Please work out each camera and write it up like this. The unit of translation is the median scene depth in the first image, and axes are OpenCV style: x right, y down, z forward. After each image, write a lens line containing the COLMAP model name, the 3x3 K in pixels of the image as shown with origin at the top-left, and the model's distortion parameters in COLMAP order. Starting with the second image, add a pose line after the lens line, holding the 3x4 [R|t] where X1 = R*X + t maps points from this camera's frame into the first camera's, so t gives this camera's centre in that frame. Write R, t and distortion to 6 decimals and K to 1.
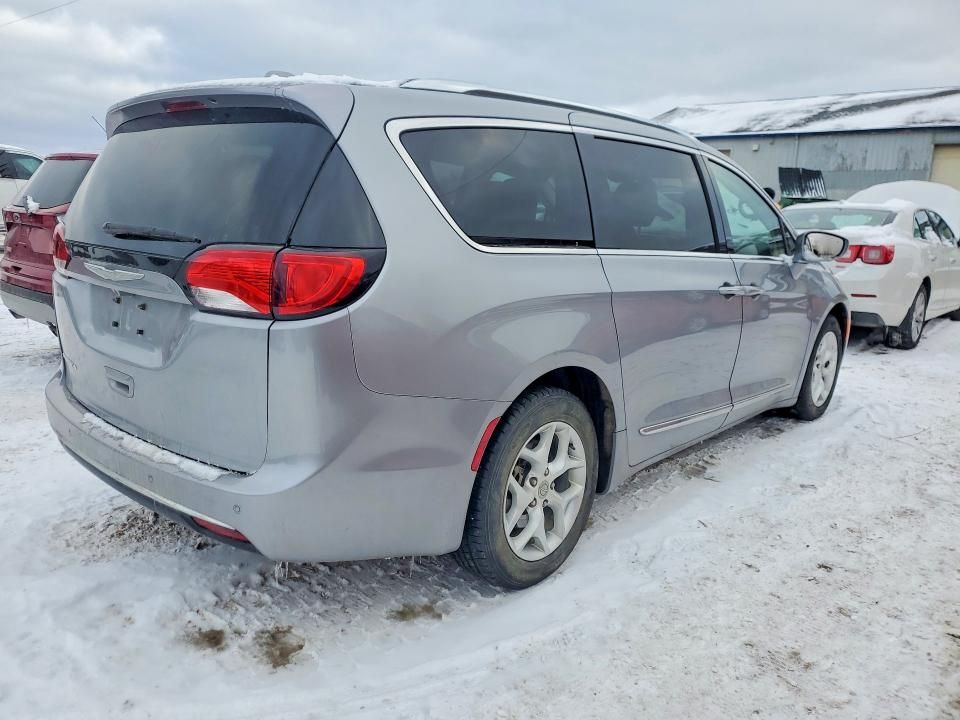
lens RADIAL K [[813.2, 0, 480.0], [0, 813.2, 360.0], [0, 0, 1]] dist [-0.000238, -0.003223]
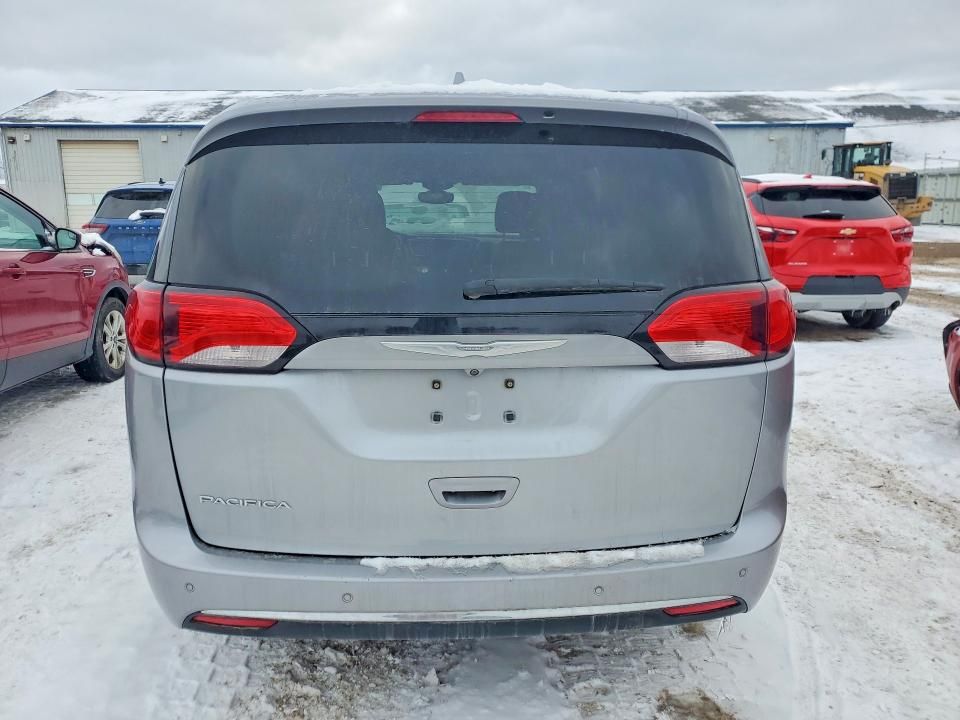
lens RADIAL K [[787.3, 0, 480.0], [0, 787.3, 360.0], [0, 0, 1]] dist [0.013848, -0.001919]
pose [[0.658536, -0.178150, 0.731159, -0.895085], [0.161031, 0.982430, 0.094336, -0.149348], [-0.735119, 0.055615, 0.675653, 0.488622]]
